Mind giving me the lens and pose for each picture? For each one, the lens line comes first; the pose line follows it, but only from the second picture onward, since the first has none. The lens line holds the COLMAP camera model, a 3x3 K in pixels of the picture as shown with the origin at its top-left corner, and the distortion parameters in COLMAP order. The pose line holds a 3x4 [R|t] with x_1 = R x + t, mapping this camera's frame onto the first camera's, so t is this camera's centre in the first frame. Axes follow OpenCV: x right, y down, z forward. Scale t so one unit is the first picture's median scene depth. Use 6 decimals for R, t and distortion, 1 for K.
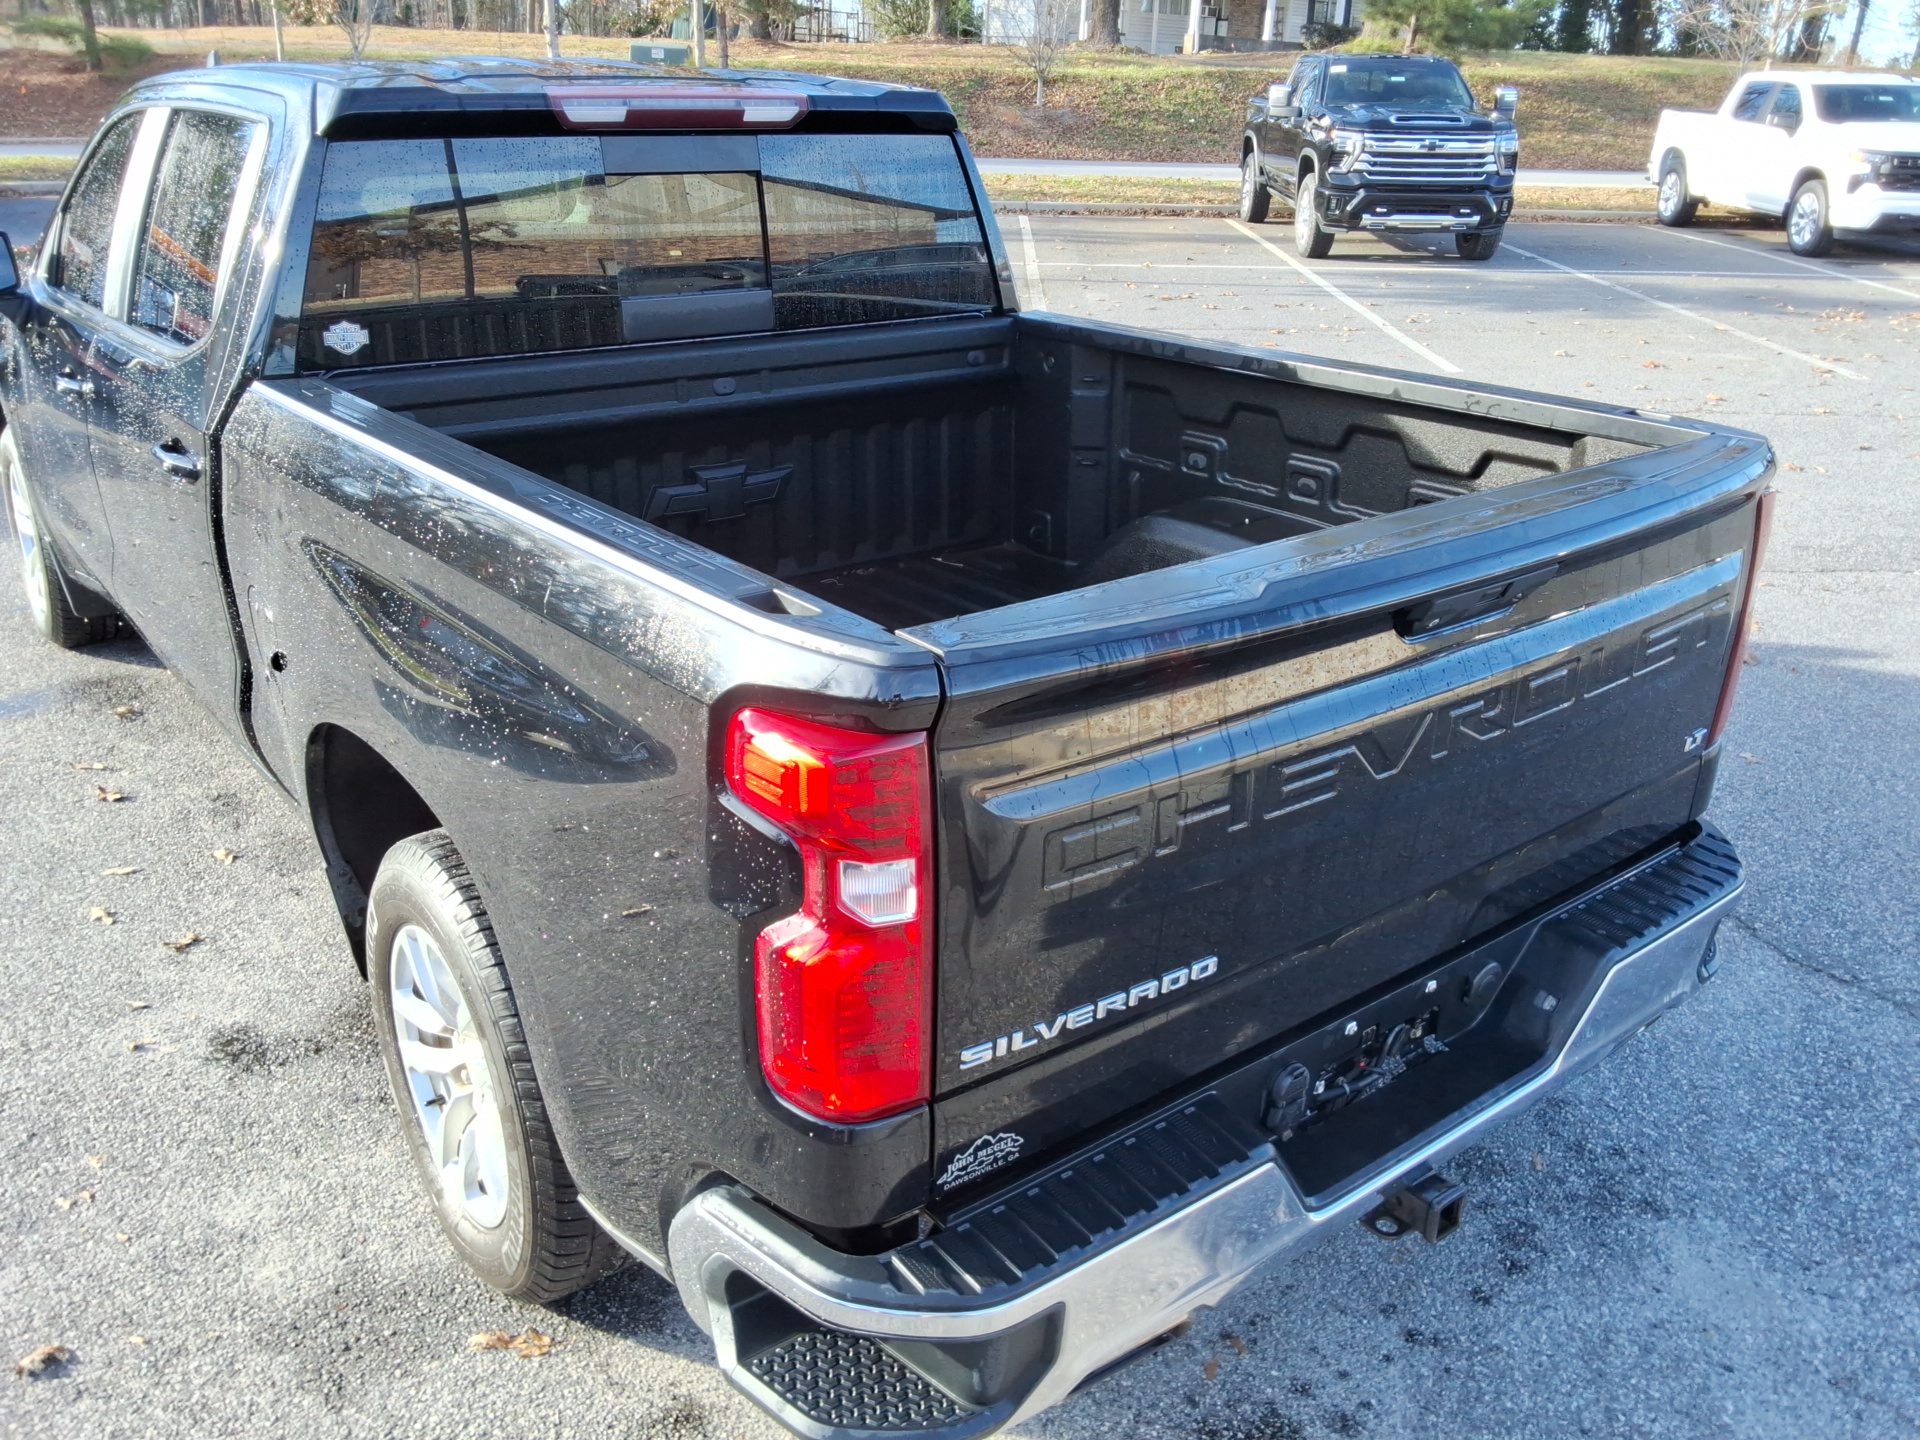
lens RADIAL K [[1540.3, 0, 978.6], [0, 1540.3, 716.1], [0, 0, 1]] dist [0.098359, -0.152651]
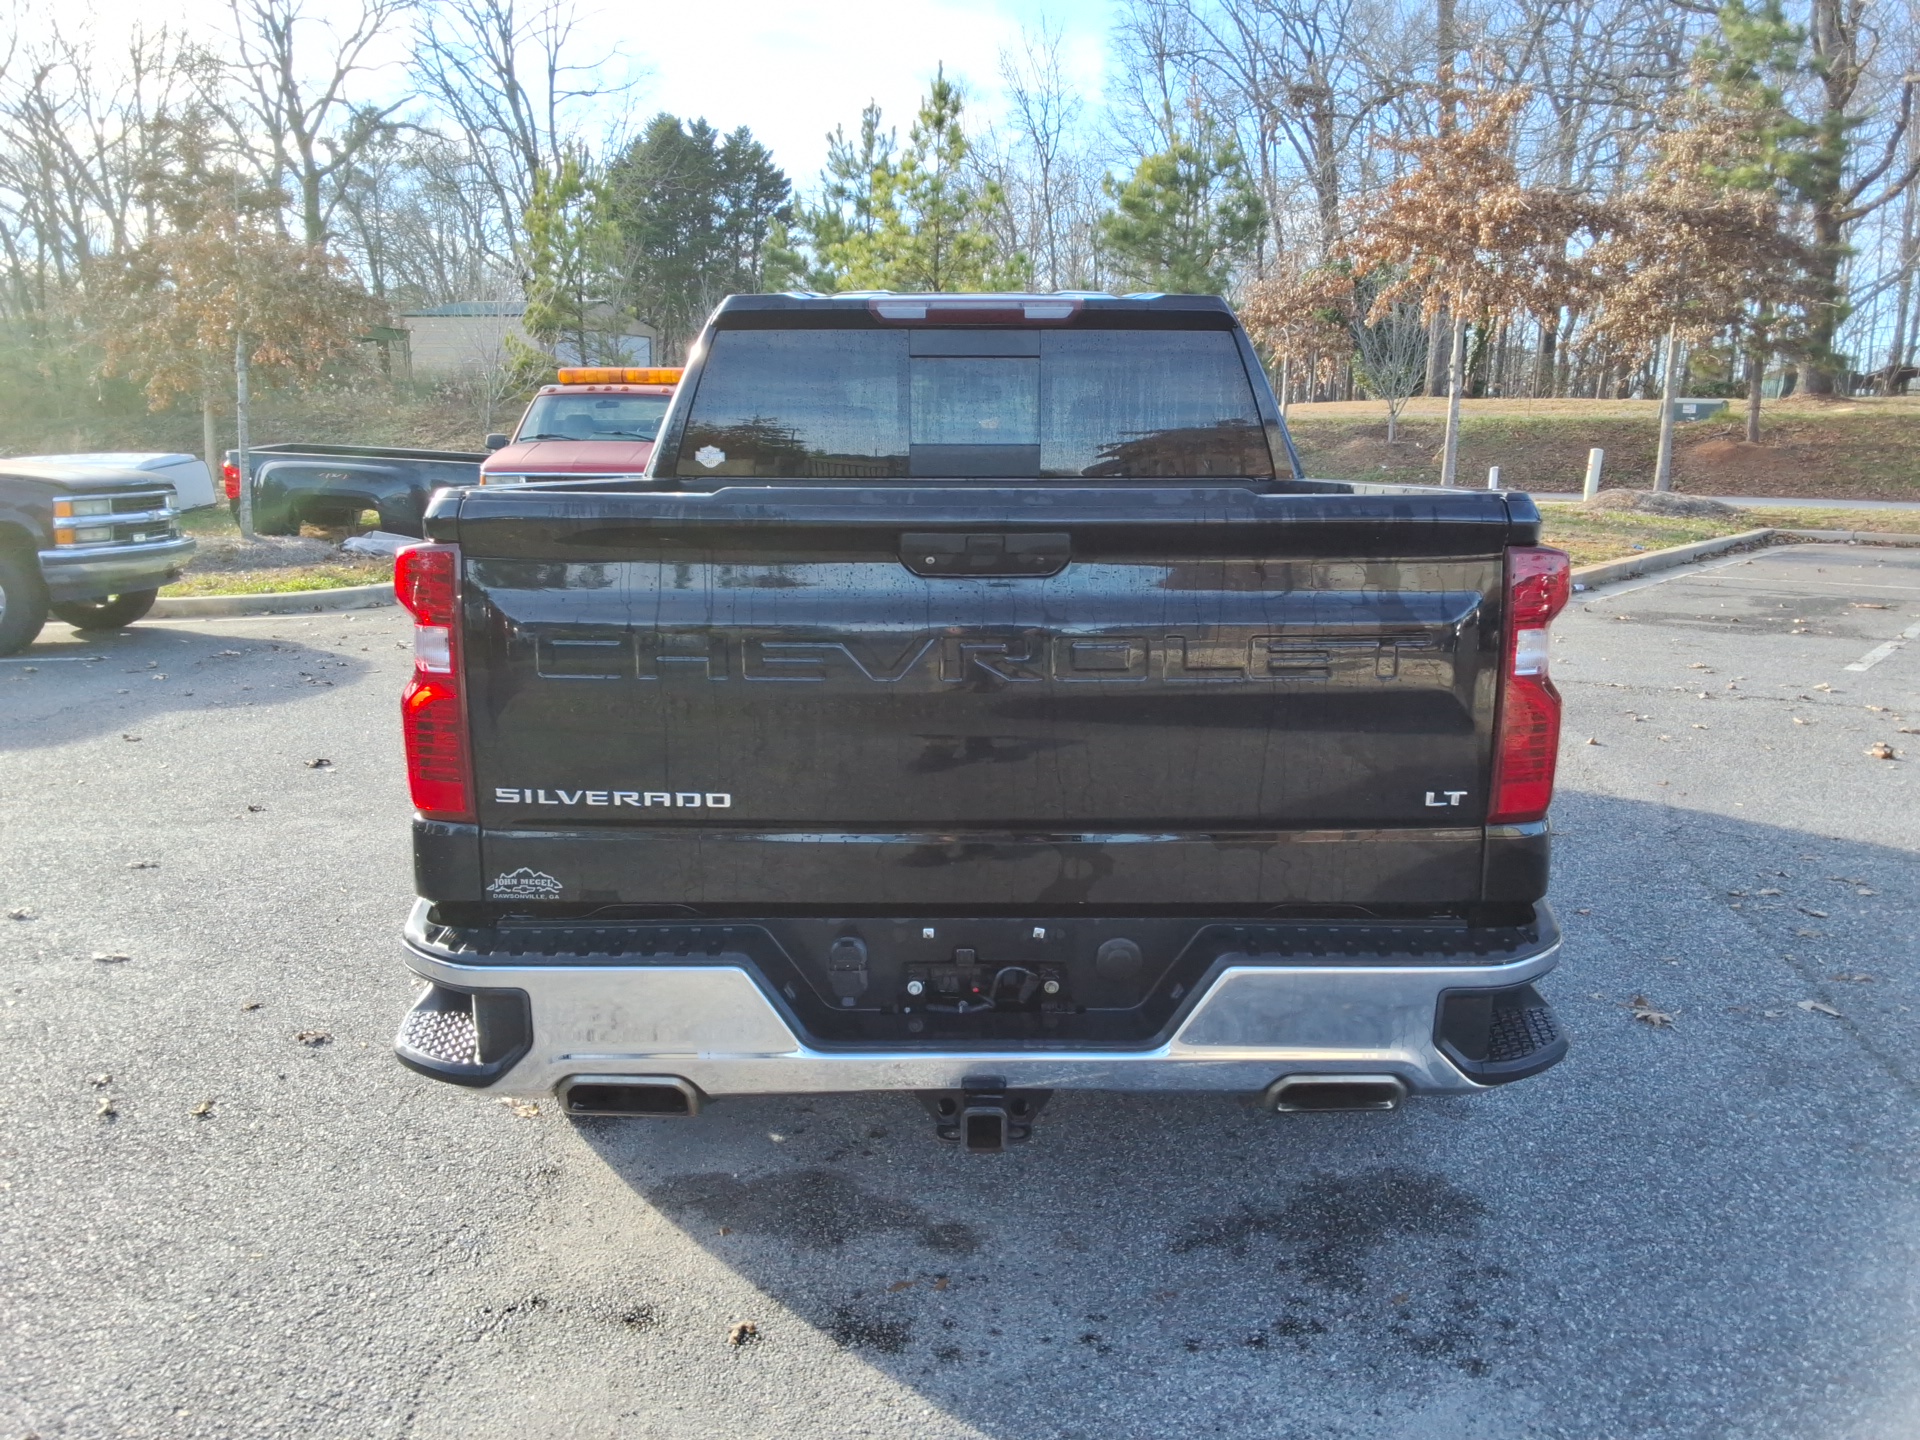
lens RADIAL K [[1540.3, 0, 978.6], [0, 1540.3, 716.1], [0, 0, 1]] dist [0.098359, -0.152651]
pose [[0.792464, 0.093038, -0.602781, 0.562287], [-0.223384, 0.963900, -0.144903, 0.120168], [0.567539, 0.249482, 0.784639, 0.042853]]
